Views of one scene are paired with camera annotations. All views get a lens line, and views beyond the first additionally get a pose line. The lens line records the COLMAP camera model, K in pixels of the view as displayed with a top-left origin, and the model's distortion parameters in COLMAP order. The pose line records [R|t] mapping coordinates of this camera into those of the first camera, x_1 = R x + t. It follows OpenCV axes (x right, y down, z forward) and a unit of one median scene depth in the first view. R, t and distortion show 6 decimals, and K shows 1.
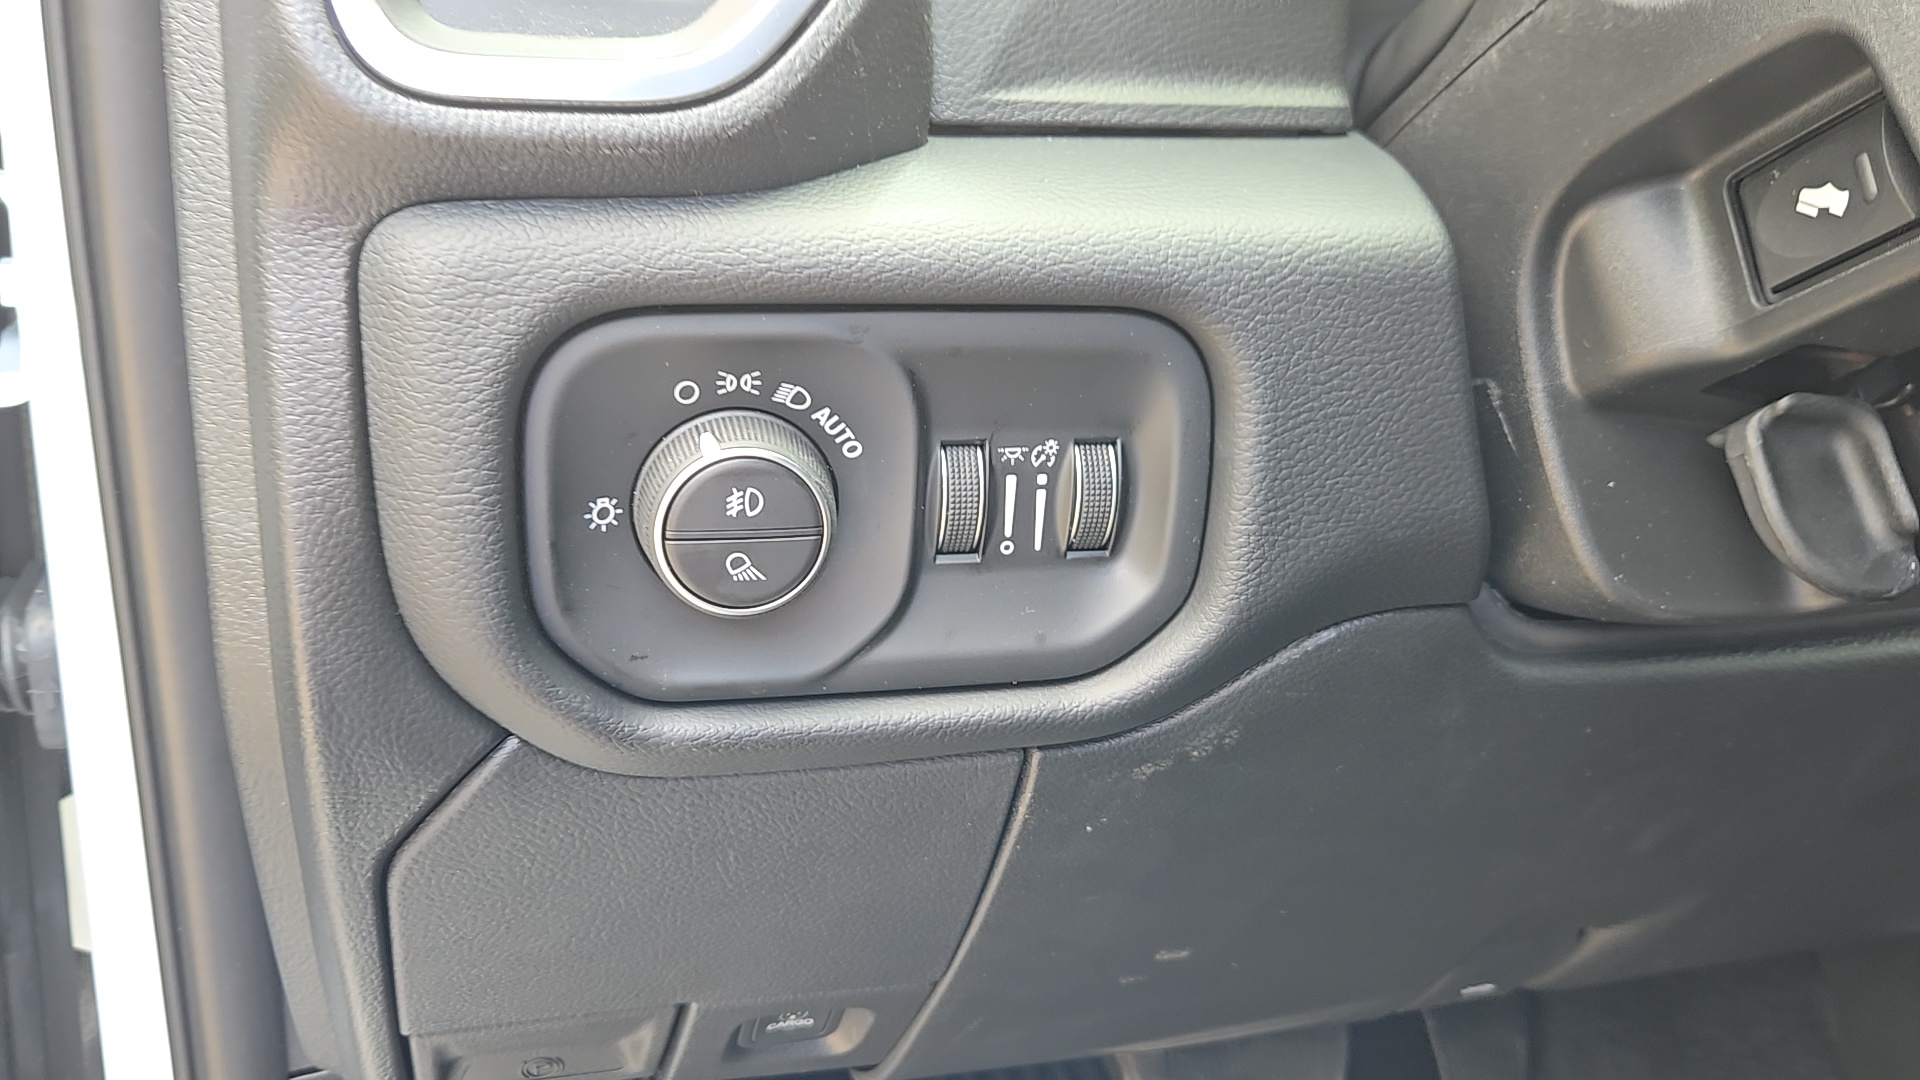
lens RADIAL K [[1645.7, 0, 956.5], [0, 1645.7, 552.9], [0, 0, 1]] dist [0.020443, -0.025671]
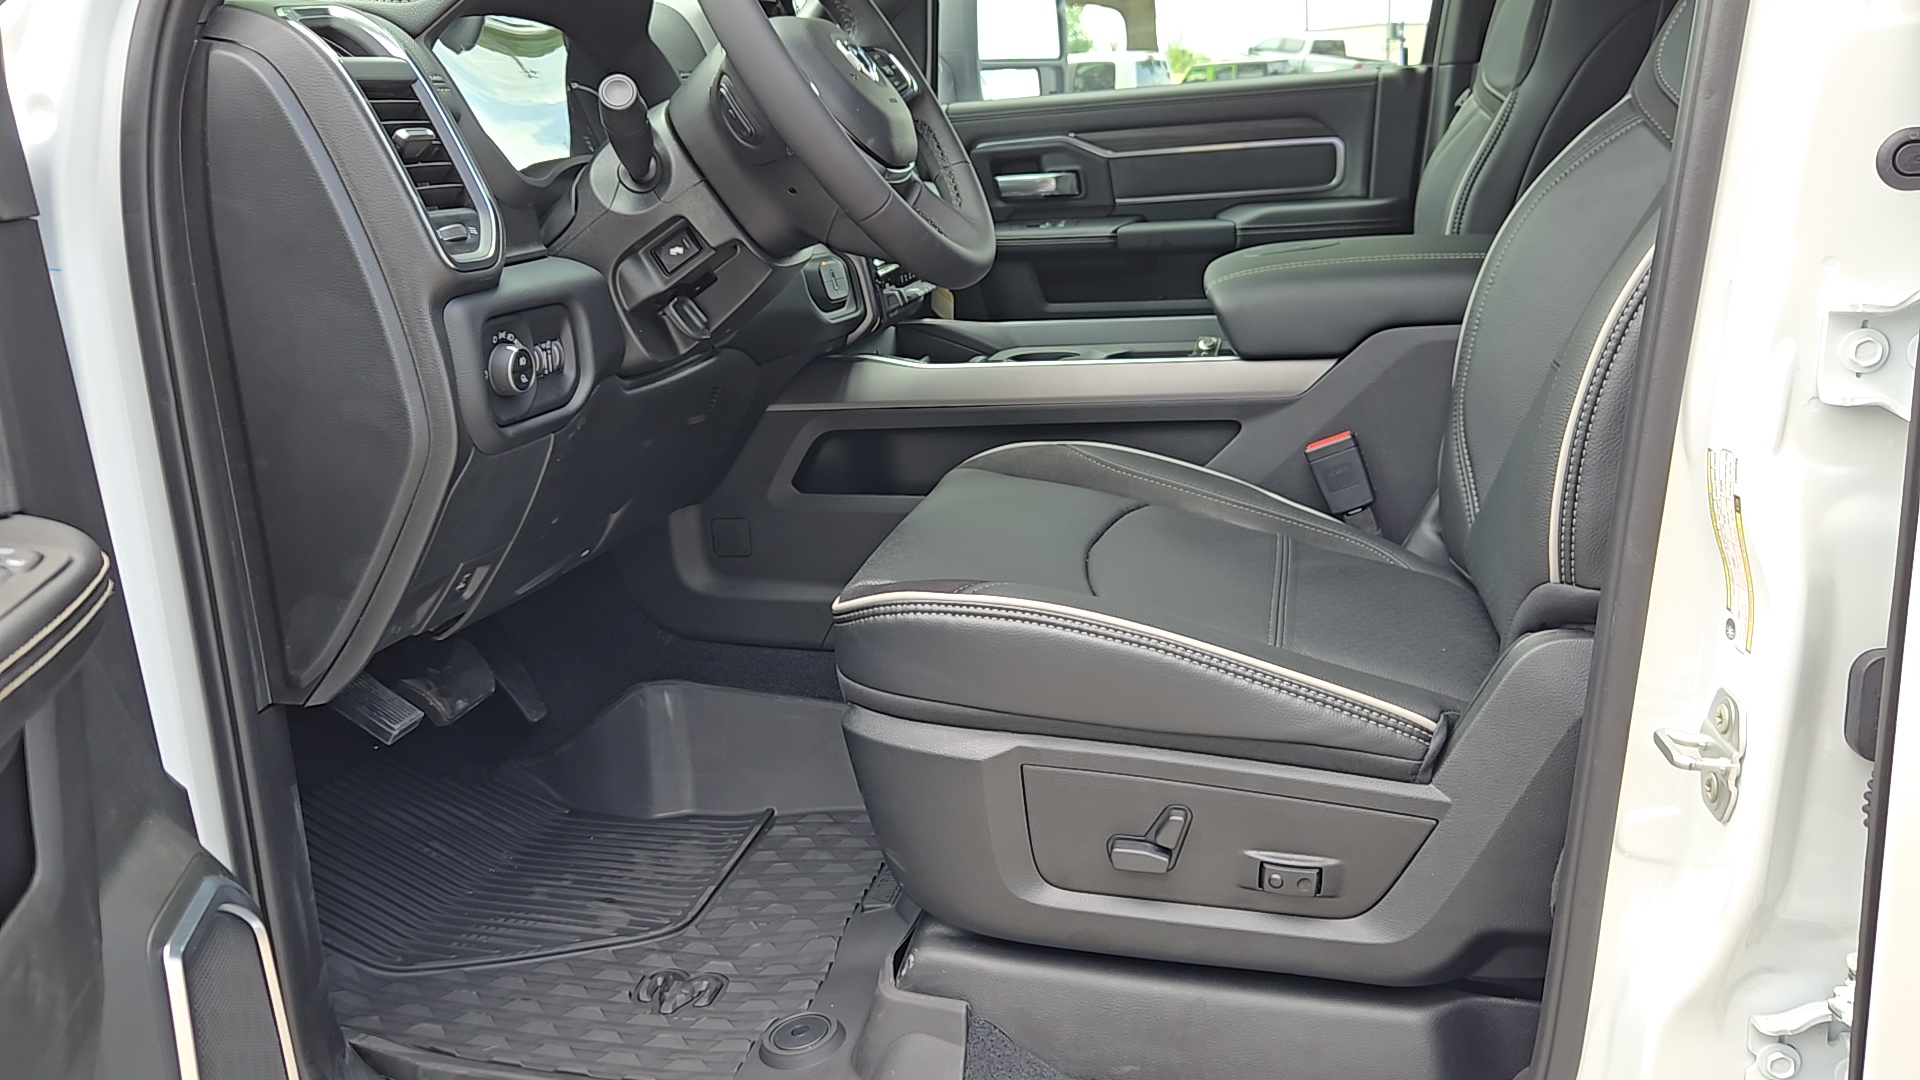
lens RADIAL K [[1645.7, 0, 956.5], [0, 1645.7, 552.9], [0, 0, 1]] dist [0.020443, -0.025671]
pose [[0.521599, -0.285845, 0.803883, -2.720713], [0.346631, 0.931940, 0.106468, 0.318299], [-0.779603, 0.223118, 0.585181, -1.905953]]
